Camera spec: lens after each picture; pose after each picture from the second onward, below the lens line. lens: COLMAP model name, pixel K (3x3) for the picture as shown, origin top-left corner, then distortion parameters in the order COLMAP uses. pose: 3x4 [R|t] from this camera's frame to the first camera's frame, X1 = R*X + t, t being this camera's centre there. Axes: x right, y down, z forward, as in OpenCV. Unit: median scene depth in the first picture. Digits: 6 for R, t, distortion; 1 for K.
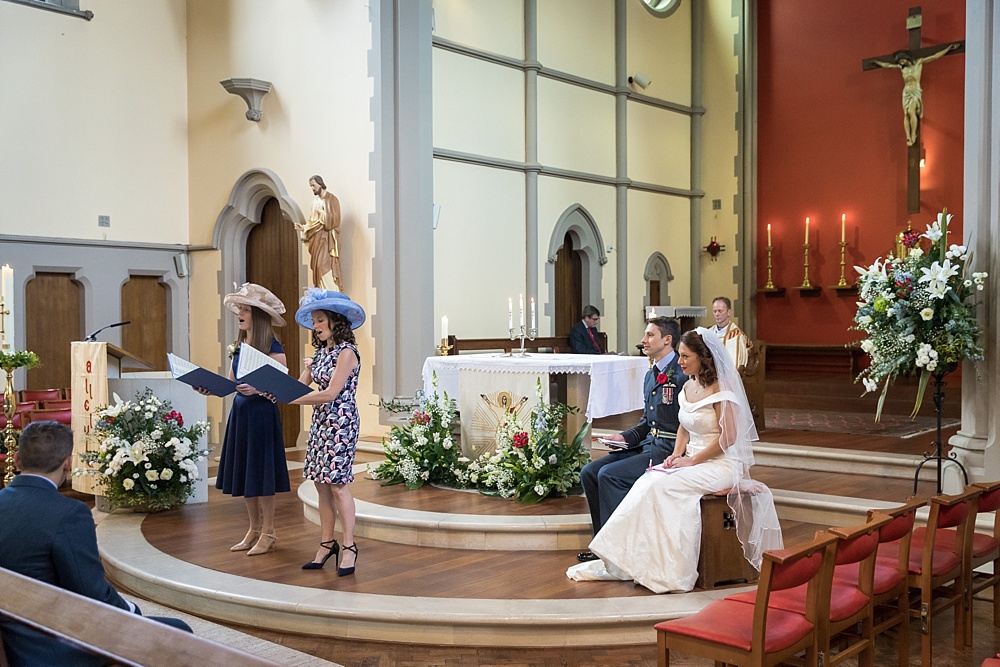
lens RADIAL K [[1055.8, 0, 505.8], [0, 1055.8, 336.3], [0, 0, 1]] dist [0.050165, 0.000000]
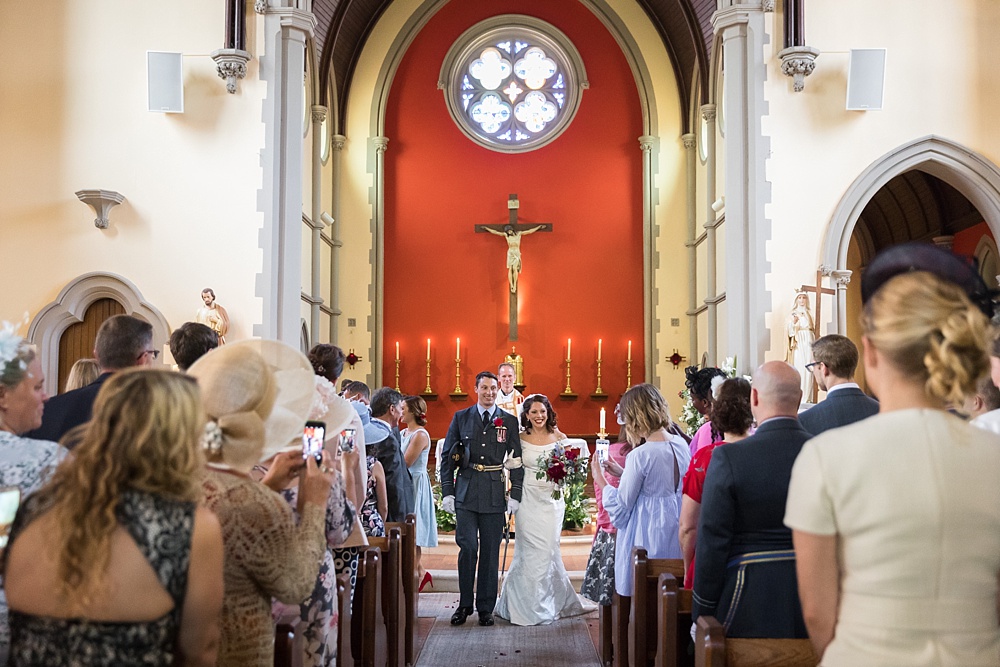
lens RADIAL K [[1176.4, 0, 492.5], [0, 1176.4, 327.9], [0, 0, 1]] dist [0.004616, 0.000000]
pose [[0.768023, 0.057453, 0.637840, -0.607593], [0.006522, 0.995214, -0.097497, 0.014741], [-0.640389, 0.079040, 0.763973, -0.139830]]
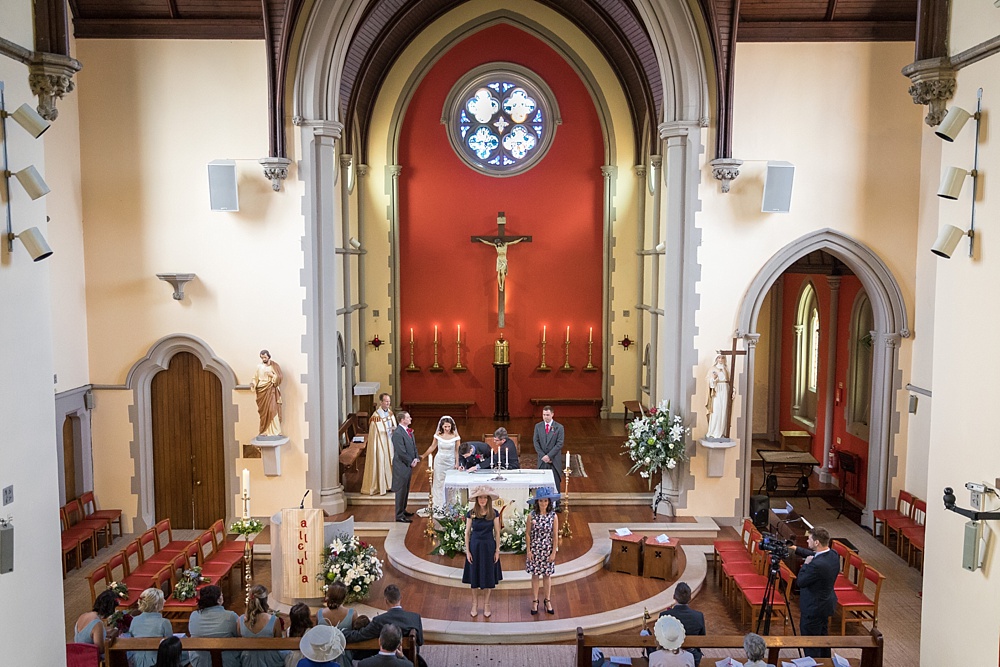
lens RADIAL K [[919.8, 0, 506.9], [0, 919.8, 341.5], [0, 0, 1]] dist [0.003397, 0.000000]
pose [[0.753675, -0.052381, 0.655157, -0.618808], [0.007390, 0.997431, 0.071246, -0.203797], [-0.657206, -0.048854, 0.752126, -0.159160]]
